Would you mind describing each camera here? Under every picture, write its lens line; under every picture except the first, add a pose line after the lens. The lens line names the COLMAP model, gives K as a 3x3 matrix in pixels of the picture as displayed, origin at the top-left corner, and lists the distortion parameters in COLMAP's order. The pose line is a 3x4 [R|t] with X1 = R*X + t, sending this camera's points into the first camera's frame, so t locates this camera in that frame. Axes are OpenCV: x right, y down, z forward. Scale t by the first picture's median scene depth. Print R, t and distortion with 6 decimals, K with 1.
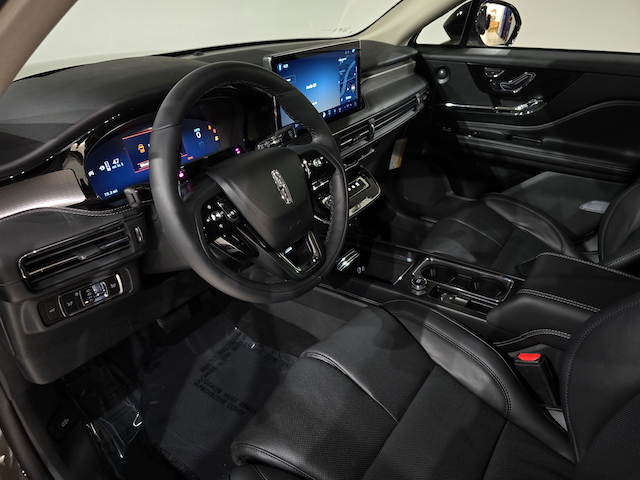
lens RADIAL K [[433.0, 0, 321.2], [0, 433.0, 242.1], [0, 0, 1]] dist [0.055039, -0.046066]
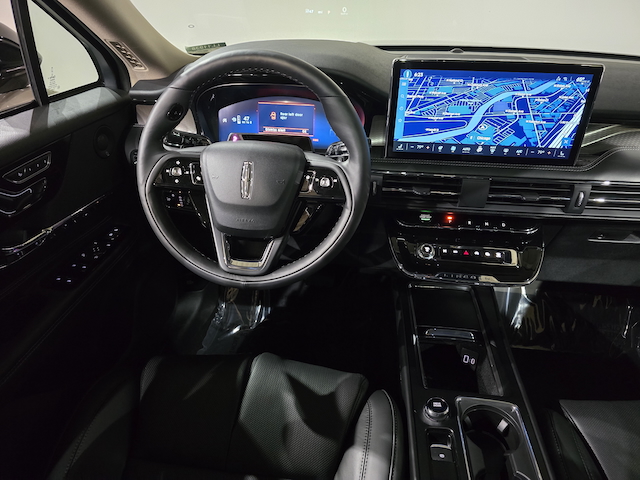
lens RADIAL K [[433.0, 0, 321.2], [0, 433.0, 242.1], [0, 0, 1]] dist [0.055039, -0.046066]
pose [[0.480357, 0.476812, -0.736144, 0.418234], [-0.464054, 0.850383, 0.247997, -0.174555], [0.744252, 0.222483, 0.629754, 0.281276]]
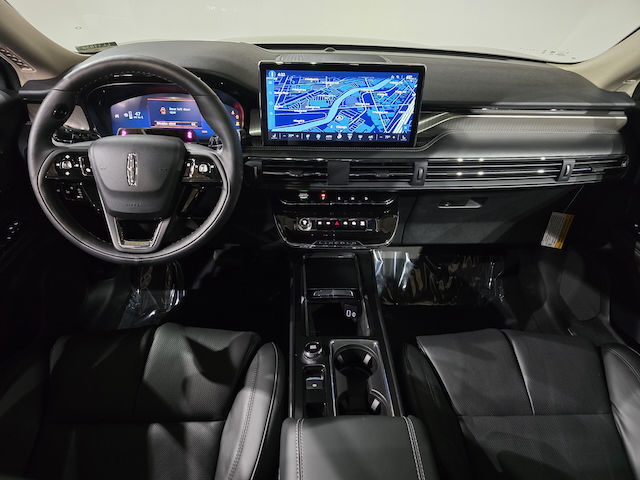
lens RADIAL K [[434.2, 0, 320.0], [0, 434.2, 240.0], [0, 0, 1]] dist [0.060354, -0.053764]
pose [[0.609949, 0.453624, -0.649760, 0.551570], [-0.437177, 0.876505, 0.201533, -0.217396], [0.660938, 0.161136, 0.732937, 0.270705]]
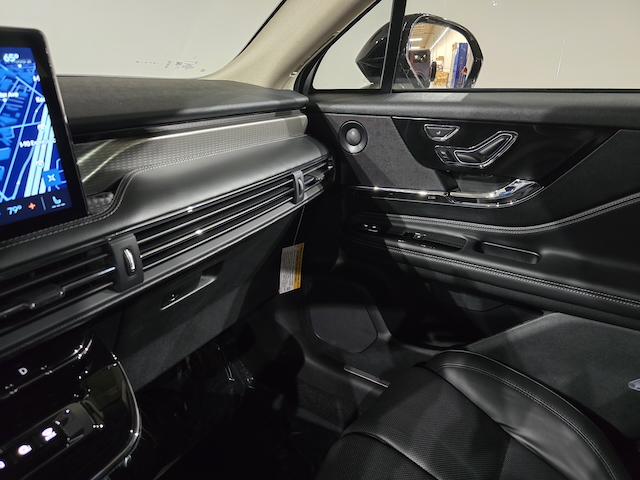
lens RADIAL K [[434.2, 0, 320.0], [0, 434.2, 240.0], [0, 0, 1]] dist [0.060354, -0.053764]
pose [[0.998796, -0.014480, 0.046875, 0.248853], [0.021580, 0.987726, -0.154699, -0.200064], [-0.044060, 0.155524, 0.986849, 0.563934]]
